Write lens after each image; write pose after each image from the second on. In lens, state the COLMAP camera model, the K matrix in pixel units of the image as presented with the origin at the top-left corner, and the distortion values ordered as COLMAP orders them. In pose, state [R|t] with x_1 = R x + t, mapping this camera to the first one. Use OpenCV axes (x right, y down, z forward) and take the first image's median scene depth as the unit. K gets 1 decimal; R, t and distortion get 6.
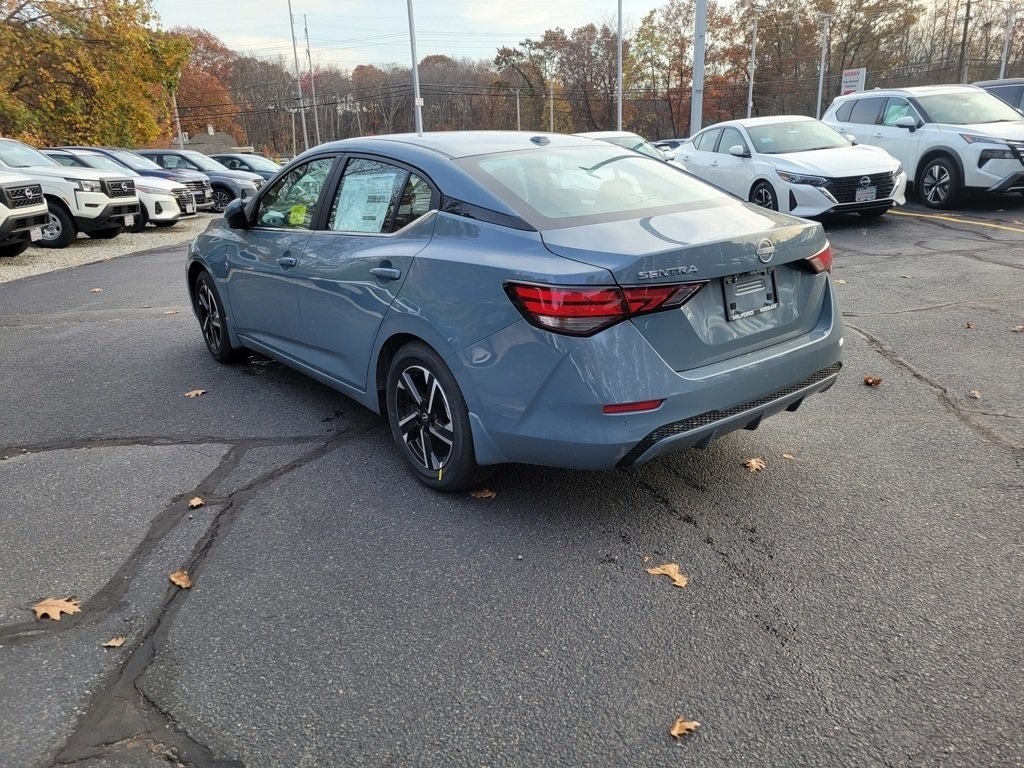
lens RADIAL K [[778.6, 0, 499.0], [0, 778.6, 367.9], [0, 0, 1]] dist [0.045742, -0.008336]
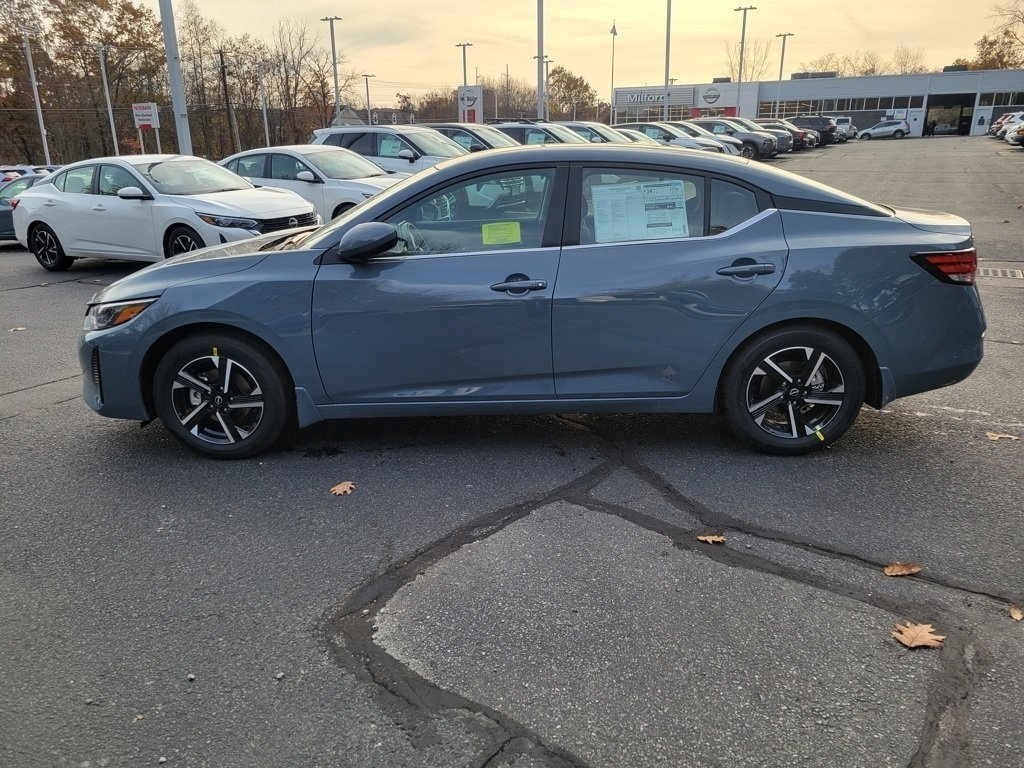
lens RADIAL K [[778.6, 0, 499.0], [0, 778.6, 367.9], [0, 0, 1]] dist [0.045742, -0.008336]
pose [[0.626303, -0.187088, 0.756798, -0.981033], [0.217781, 0.974116, 0.060582, -0.106685], [-0.748543, 0.126873, 0.650836, 0.471435]]
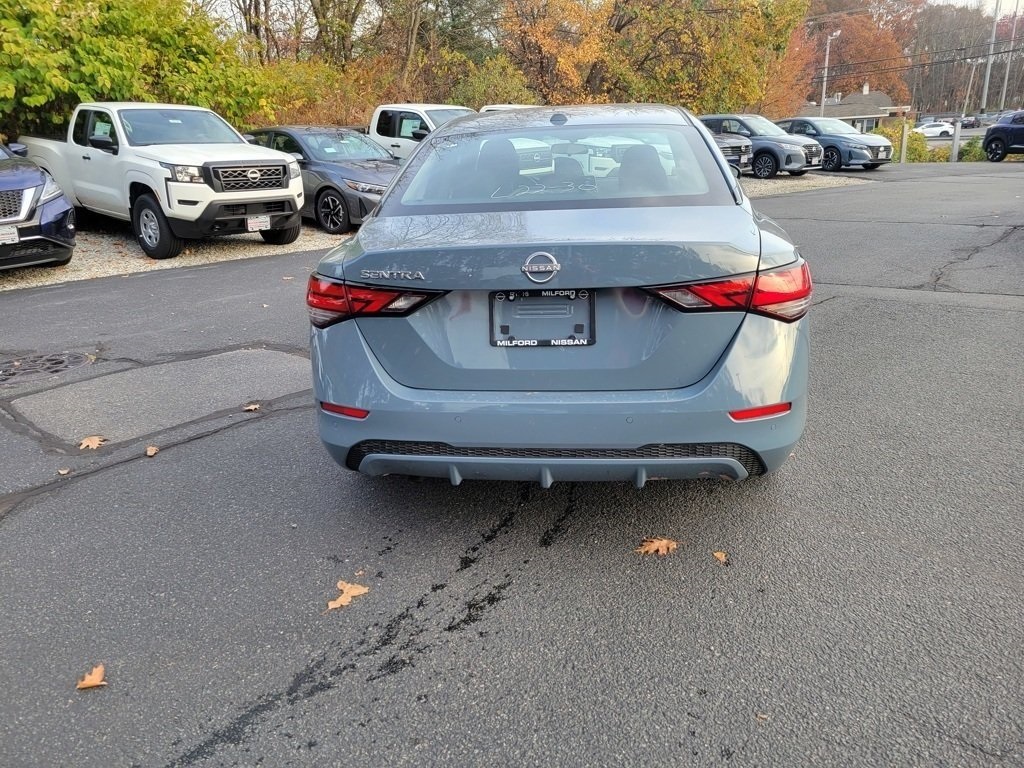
lens RADIAL K [[778.6, 0, 499.0], [0, 778.6, 367.9], [0, 0, 1]] dist [0.045742, -0.008336]
pose [[0.709482, 0.217128, -0.670440, 0.606917], [-0.186630, 0.975275, 0.118353, -0.096287], [0.679562, 0.041155, 0.732463, 0.282789]]
